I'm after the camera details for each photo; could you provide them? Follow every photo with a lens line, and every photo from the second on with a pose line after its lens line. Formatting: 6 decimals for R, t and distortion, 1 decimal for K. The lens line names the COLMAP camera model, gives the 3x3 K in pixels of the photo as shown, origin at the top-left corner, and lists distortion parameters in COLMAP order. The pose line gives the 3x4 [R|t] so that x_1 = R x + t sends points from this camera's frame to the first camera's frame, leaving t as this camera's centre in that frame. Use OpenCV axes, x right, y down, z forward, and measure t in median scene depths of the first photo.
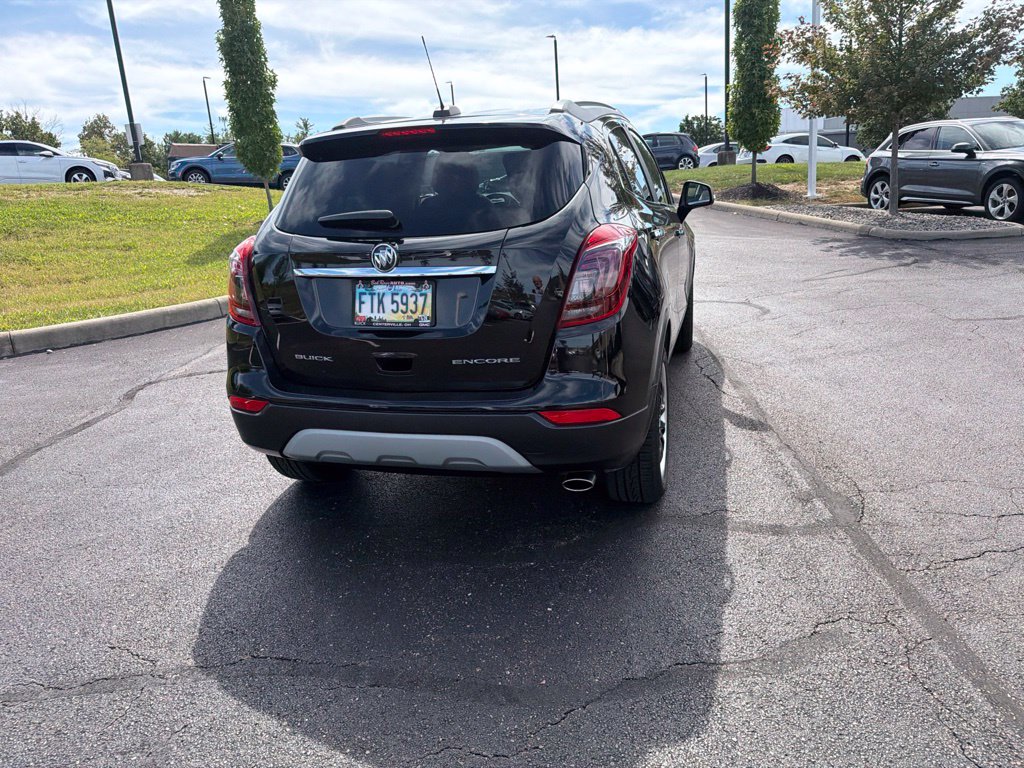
lens RADIAL K [[751.0, 0, 513.5], [0, 751.0, 408.6], [0, 0, 1]] dist [0.013892, -0.022528]
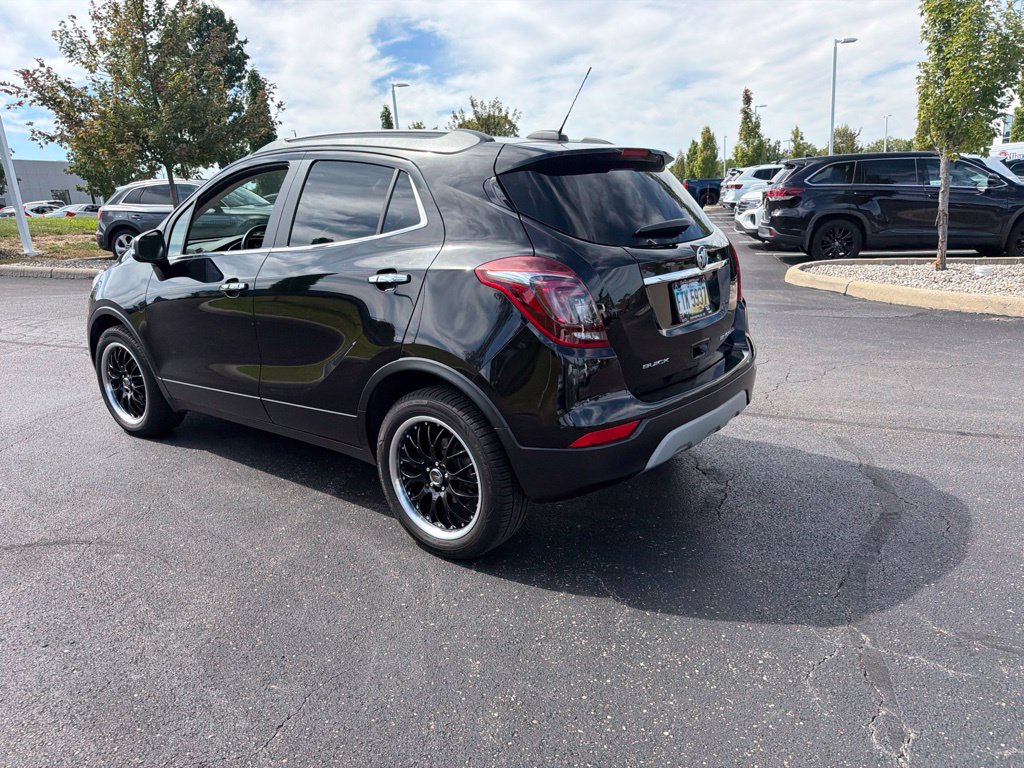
lens RADIAL K [[729.3, 0, 547.3], [0, 729.3, 401.3], [0, 0, 1]] dist [0.007815, -0.011839]
pose [[0.354761, -0.216931, 0.909442, -0.495126], [0.290227, 0.950210, 0.113442, -0.069986], [-0.888770, 0.223700, 0.400057, 0.303452]]
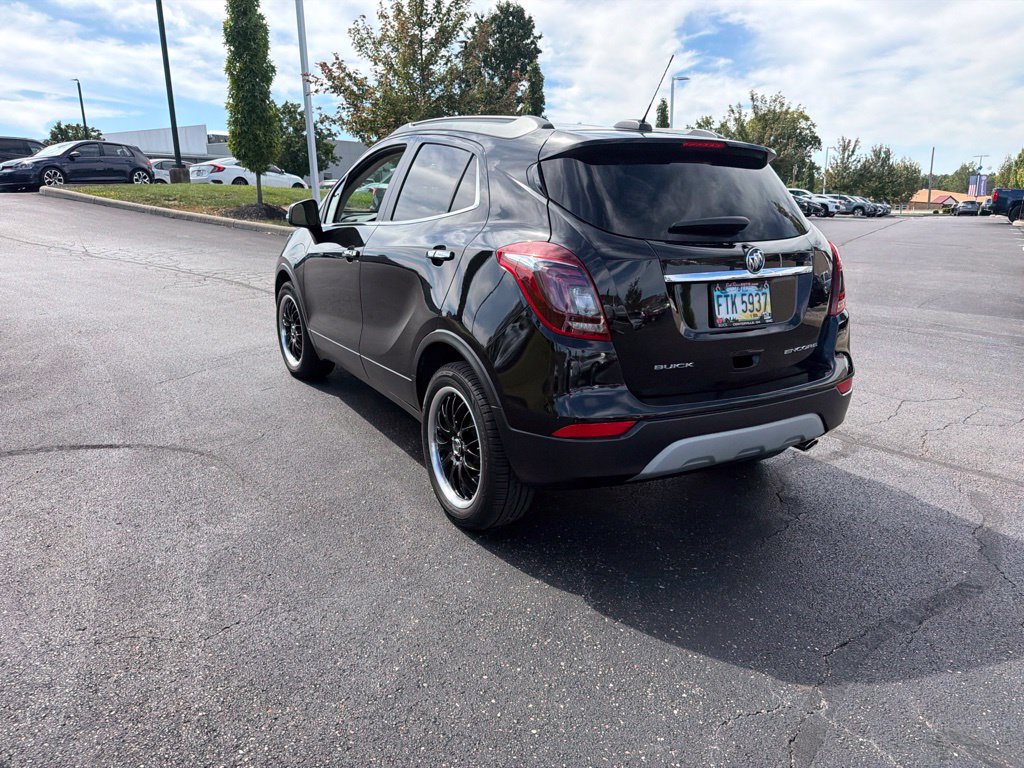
lens RADIAL K [[738.0, 0, 546.7], [0, 738.0, 396.7], [0, 0, 1]] dist [0.001596, -0.003993]
pose [[0.660851, -0.138639, 0.737601, -0.434692], [0.169297, 0.984997, 0.033458, -0.035699], [-0.731174, 0.102763, 0.674407, 0.198558]]
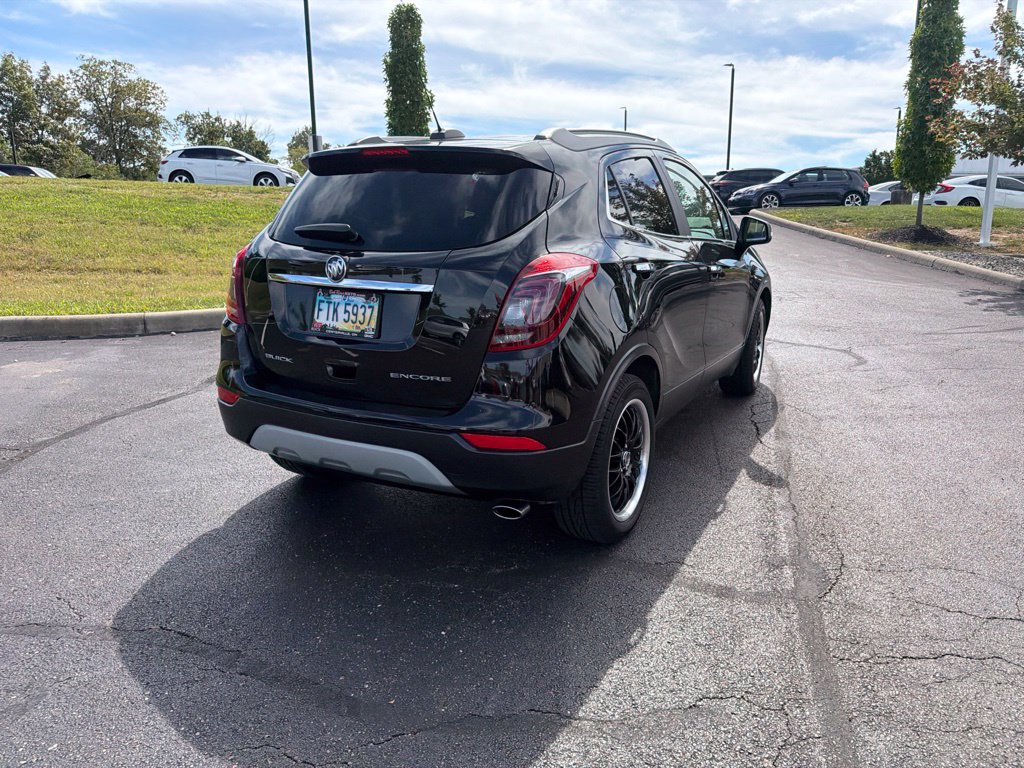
lens RADIAL K [[751.0, 0, 513.5], [0, 751.0, 408.6], [0, 0, 1]] dist [0.013892, -0.022528]
pose [[0.972703, 0.112565, -0.202923, 0.112291], [-0.118184, 0.992867, -0.015745, -0.007739], [0.199703, 0.039298, 0.979068, 0.013538]]
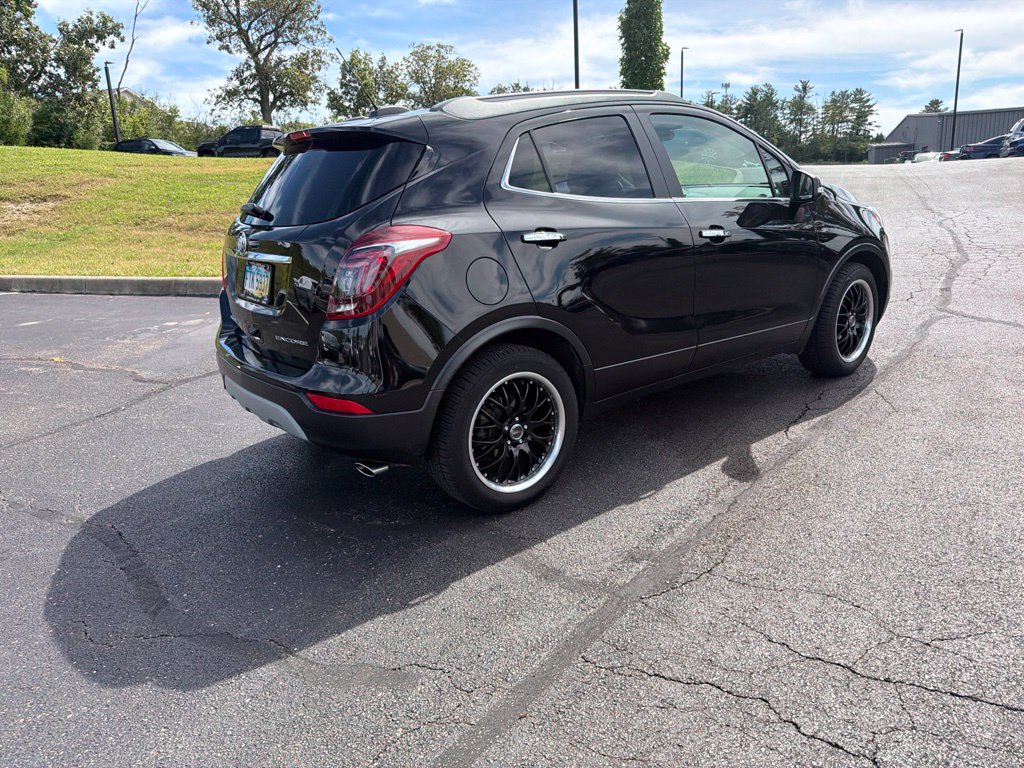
lens RADIAL K [[744.6, 0, 489.7], [0, 744.6, 408.6], [0, 0, 1]] dist [0.005262, -0.008686]
pose [[0.793936, 0.196731, -0.575293, 0.329962], [-0.170805, 0.980268, 0.099500, -0.047762], [0.583516, 0.019266, 0.811873, 0.099443]]
